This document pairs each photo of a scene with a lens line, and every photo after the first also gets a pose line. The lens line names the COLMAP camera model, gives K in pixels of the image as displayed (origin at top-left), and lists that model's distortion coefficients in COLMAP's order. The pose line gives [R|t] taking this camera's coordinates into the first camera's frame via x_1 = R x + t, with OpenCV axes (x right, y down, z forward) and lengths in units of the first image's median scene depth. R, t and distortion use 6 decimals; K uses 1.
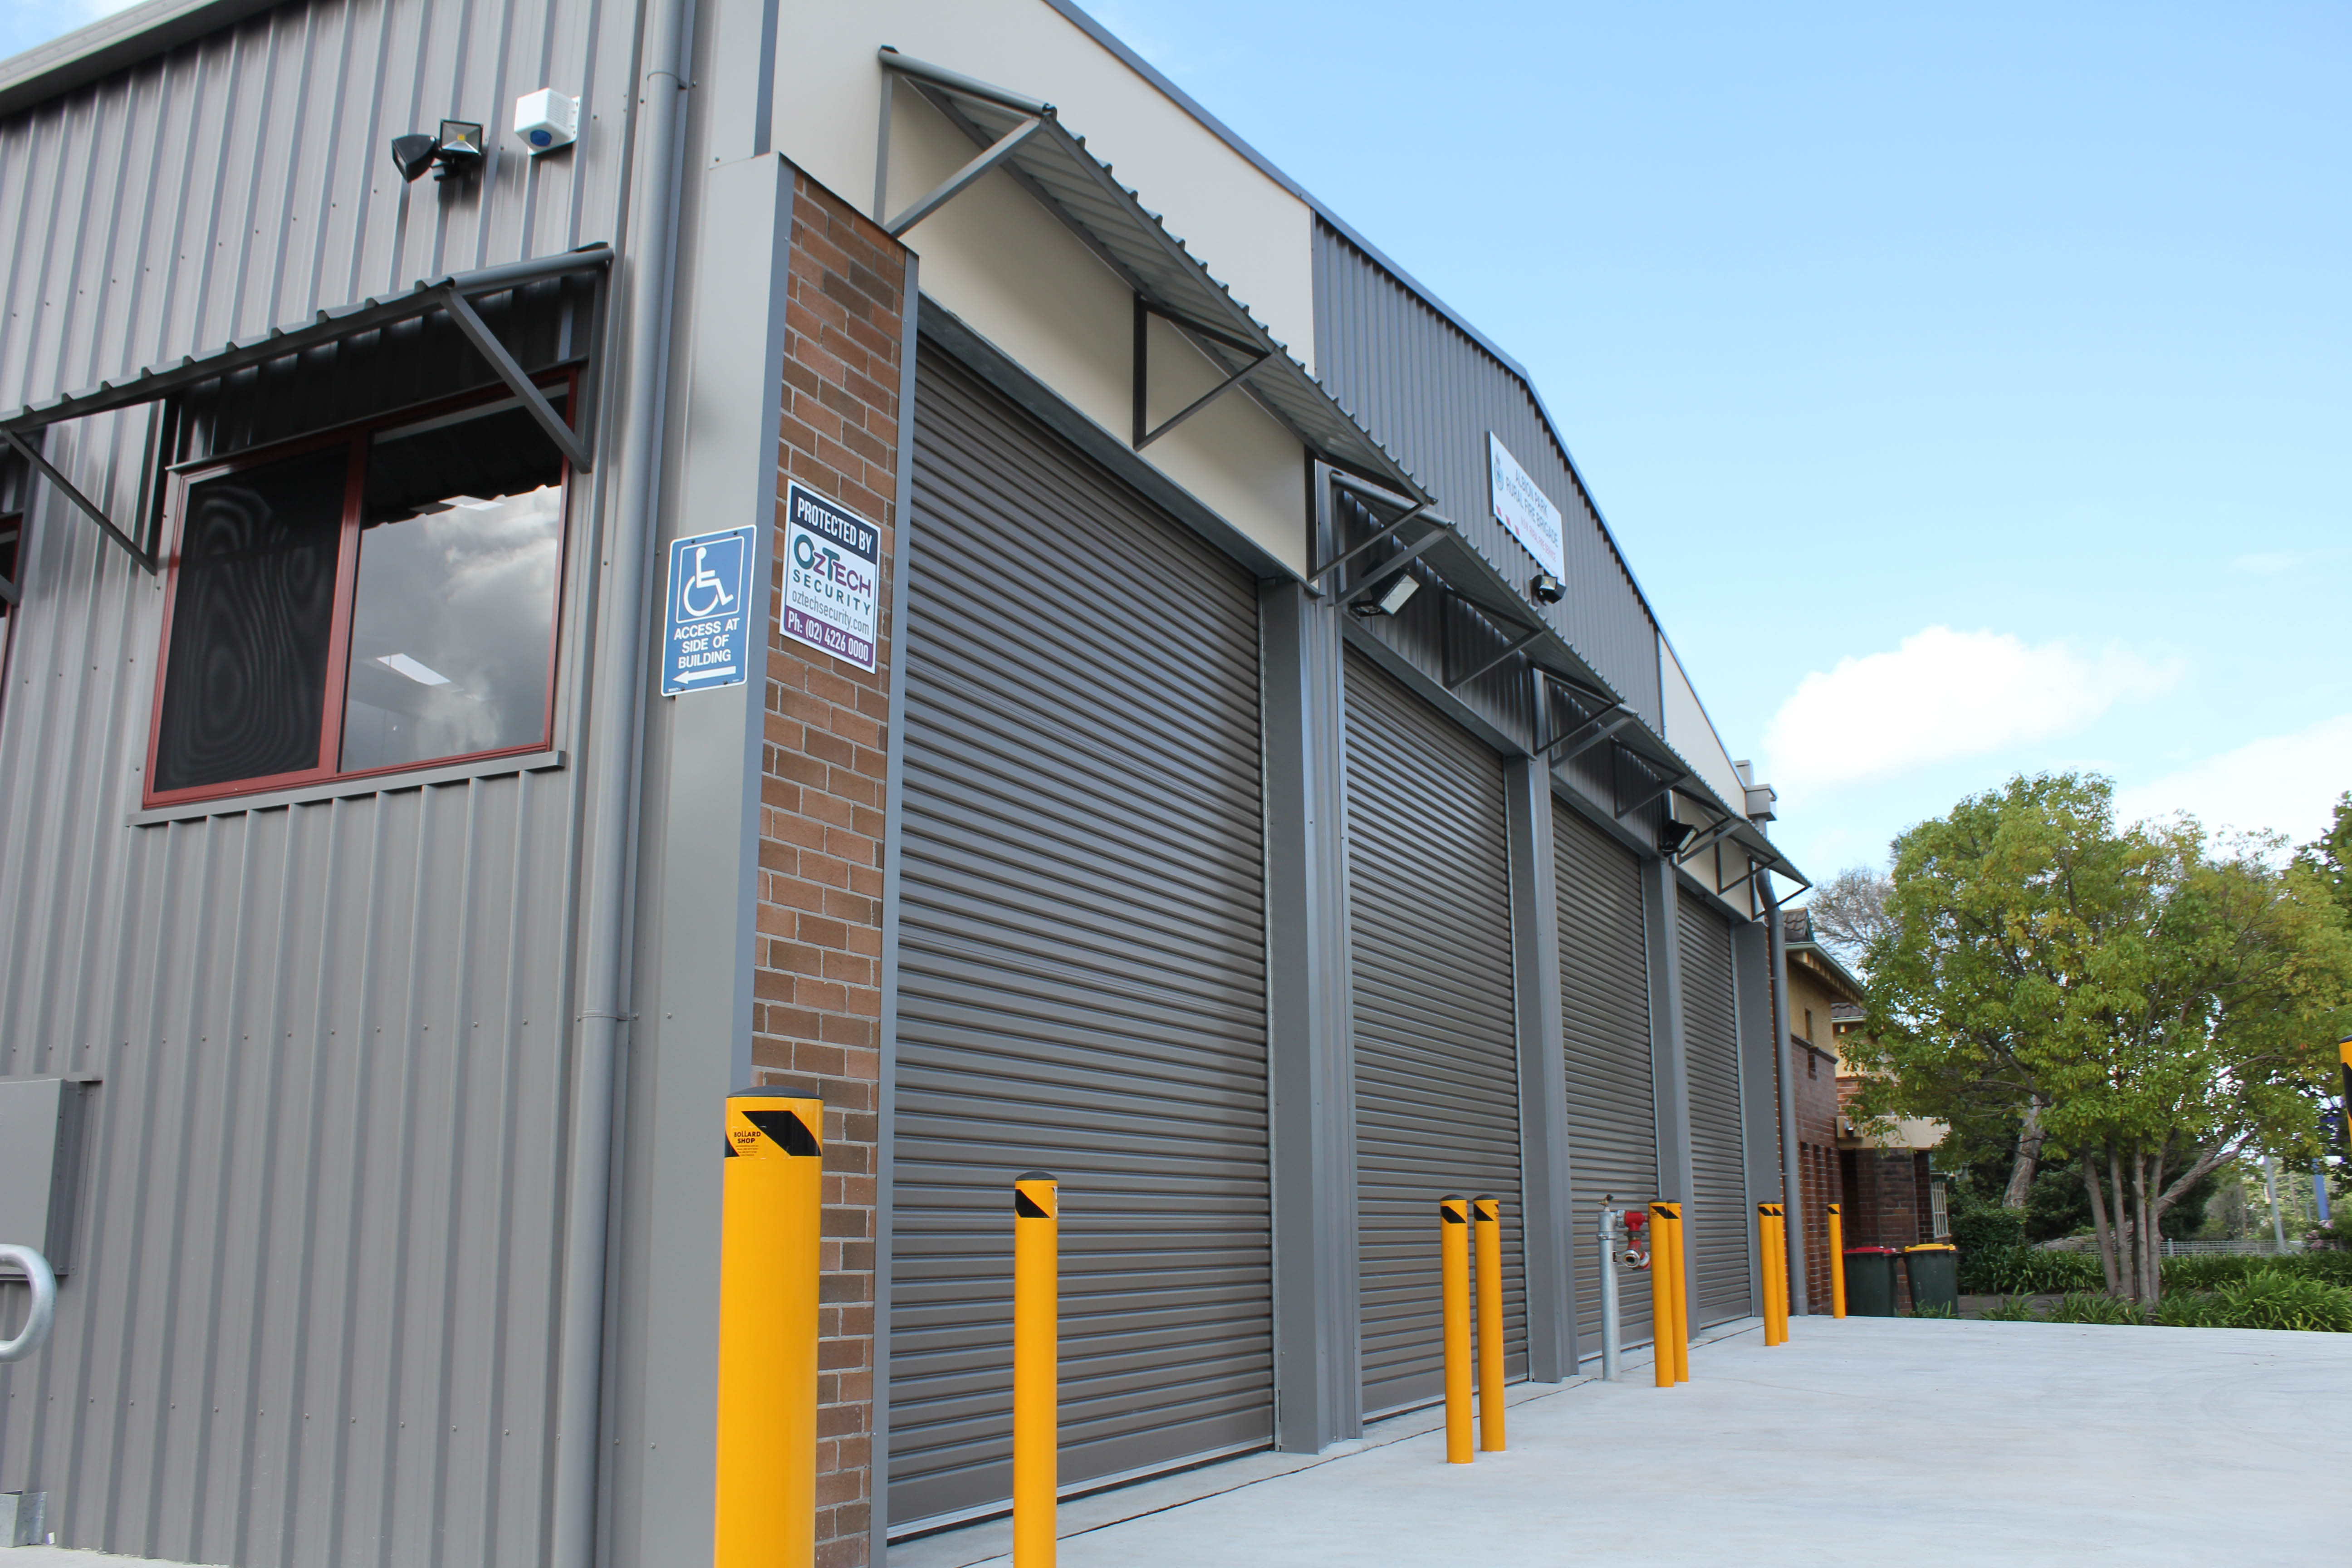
lens RADIAL K [[1981.1, 0, 1176.0], [0, 1981.1, 784.0], [0, 0, 1]] dist [-0.171076, 0.156336]
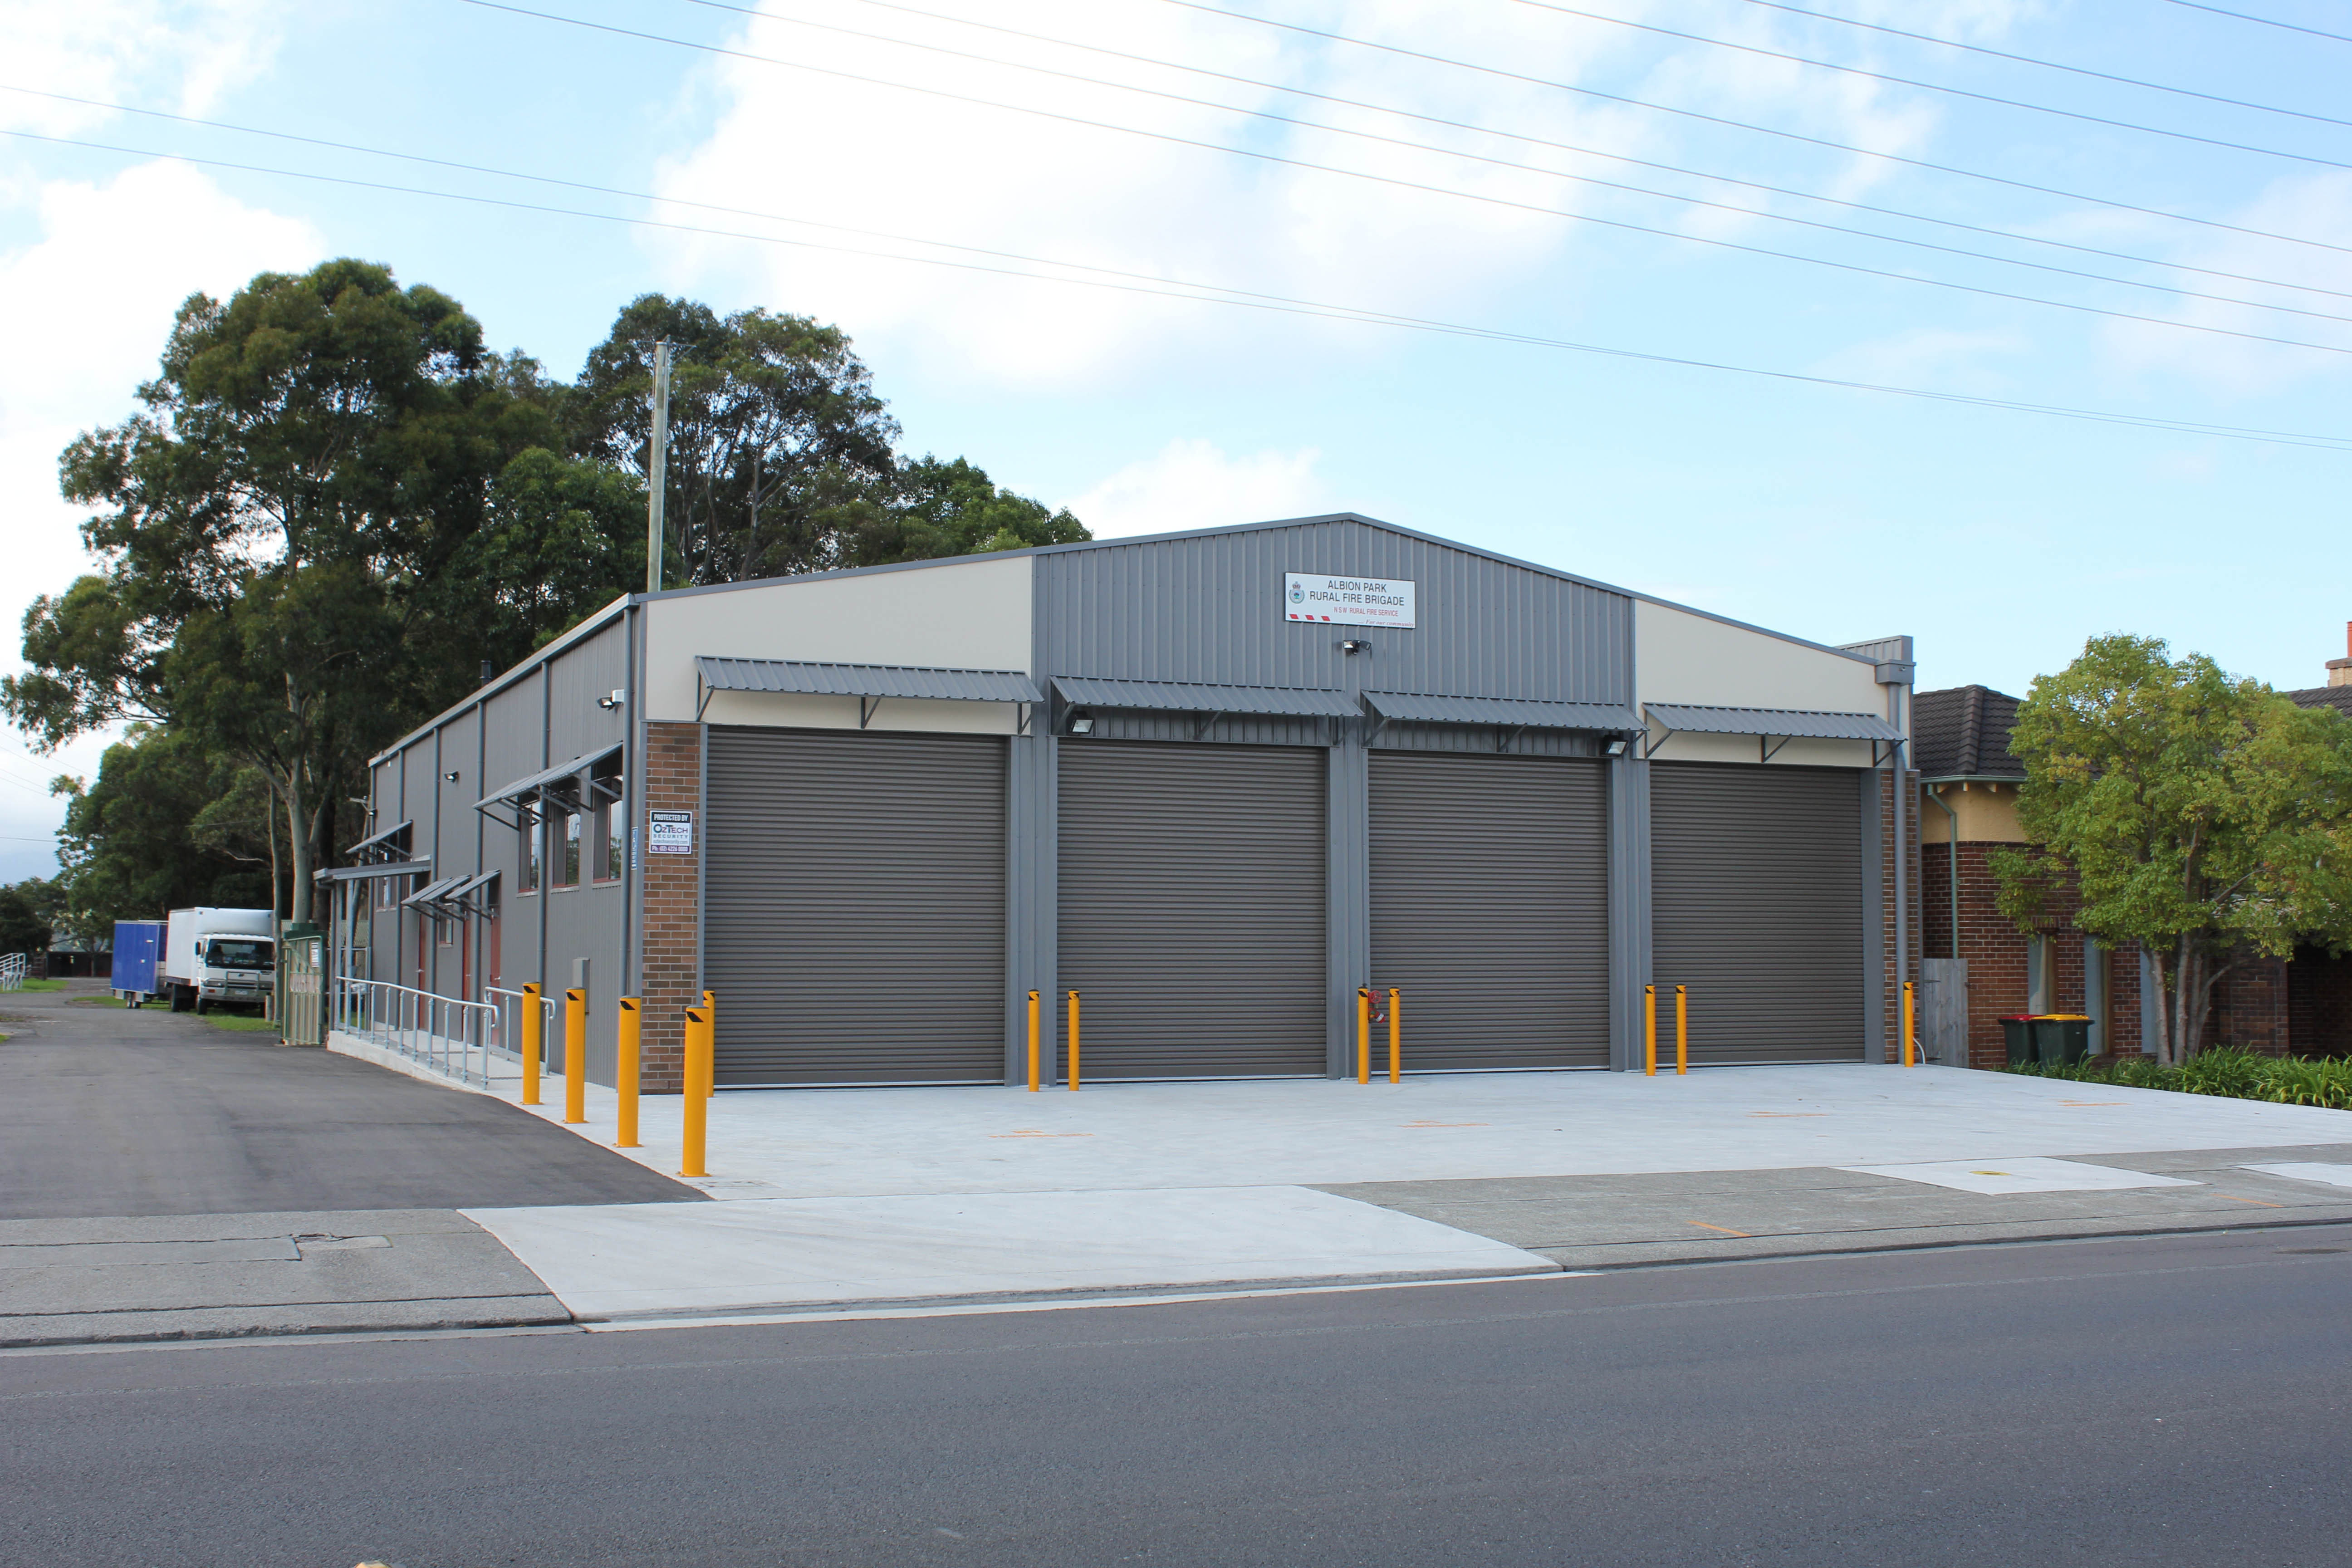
lens RADIAL K [[2392.3, 0, 1176.0], [0, 2392.3, 784.0], [0, 0, 1]] dist [-0.054379, -0.001035]
pose [[0.767817, -0.036751, -0.639614, 3.519672], [0.135534, 0.985075, 0.106100, -0.553374], [0.626168, -0.168155, 0.761339, -1.868972]]
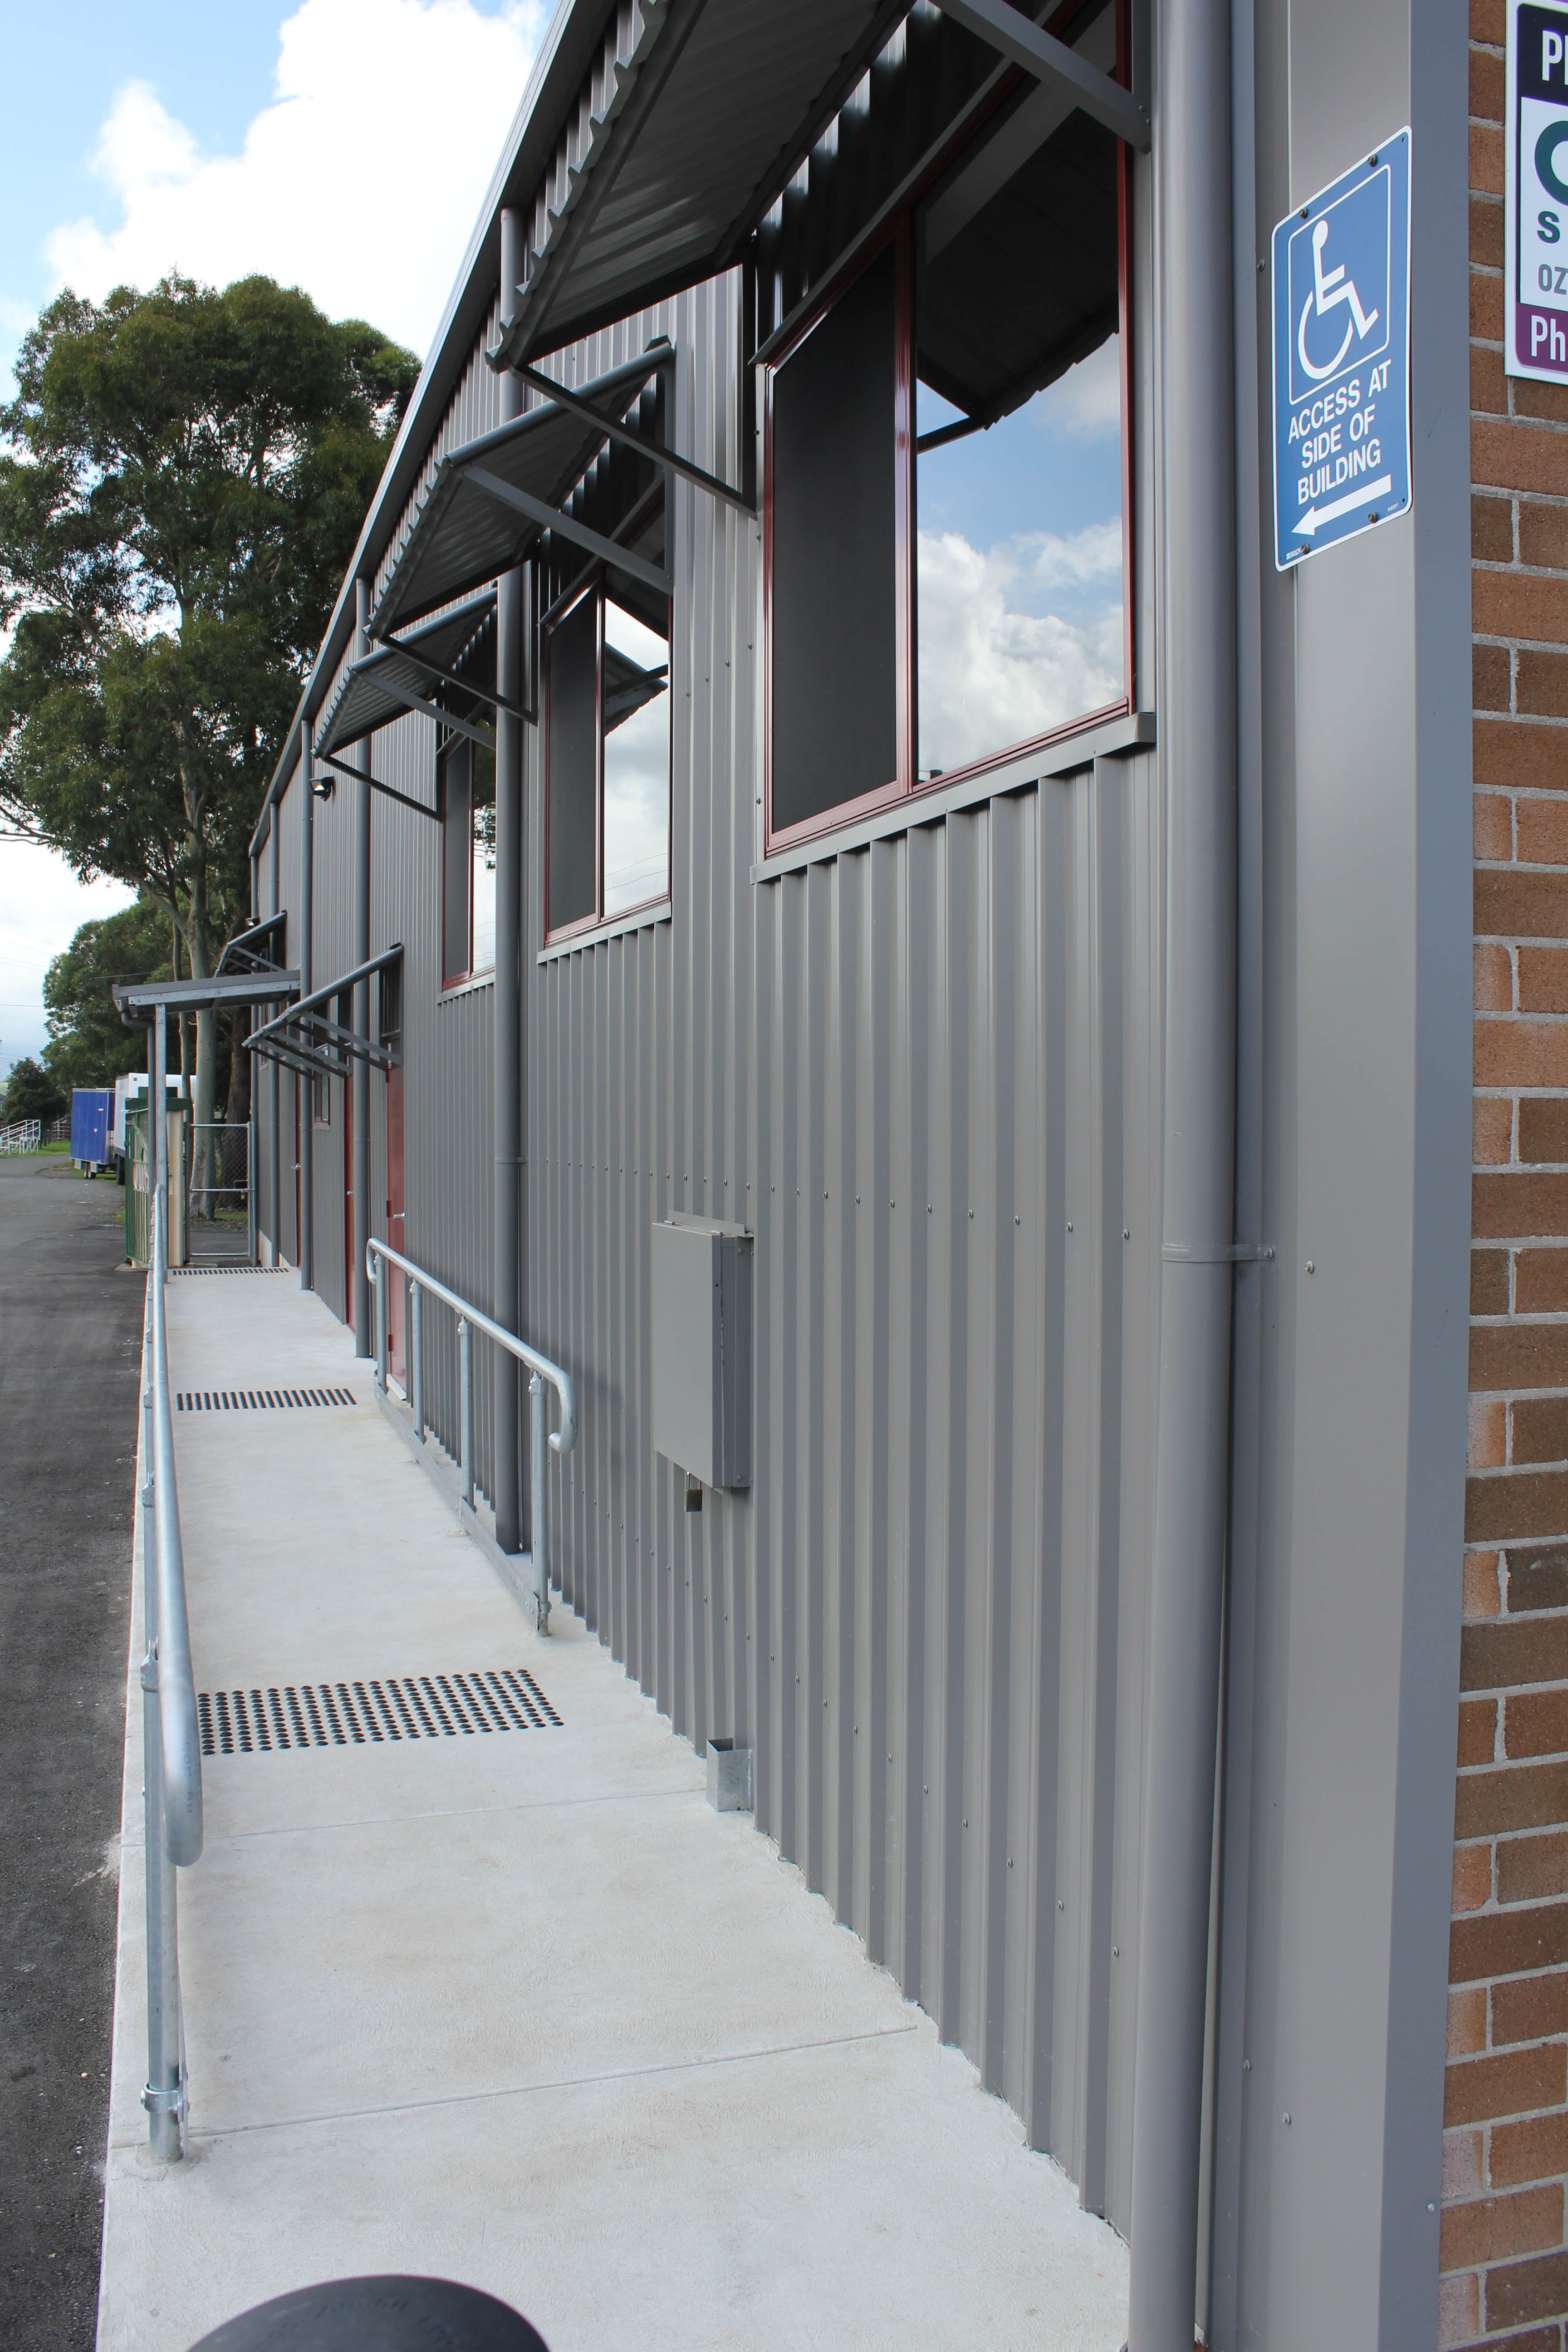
lens RADIAL K [[1981.1, 0, 782.7], [0, 1981.1, 1150.4], [0, 0, 1]] dist [-0.171076, 0.156336]
pose [[0.687794, 0.022935, -0.725543, -0.006317], [0.152296, 0.972697, 0.175120, -0.009217], [0.709750, -0.230944, 0.665522, 0.556318]]
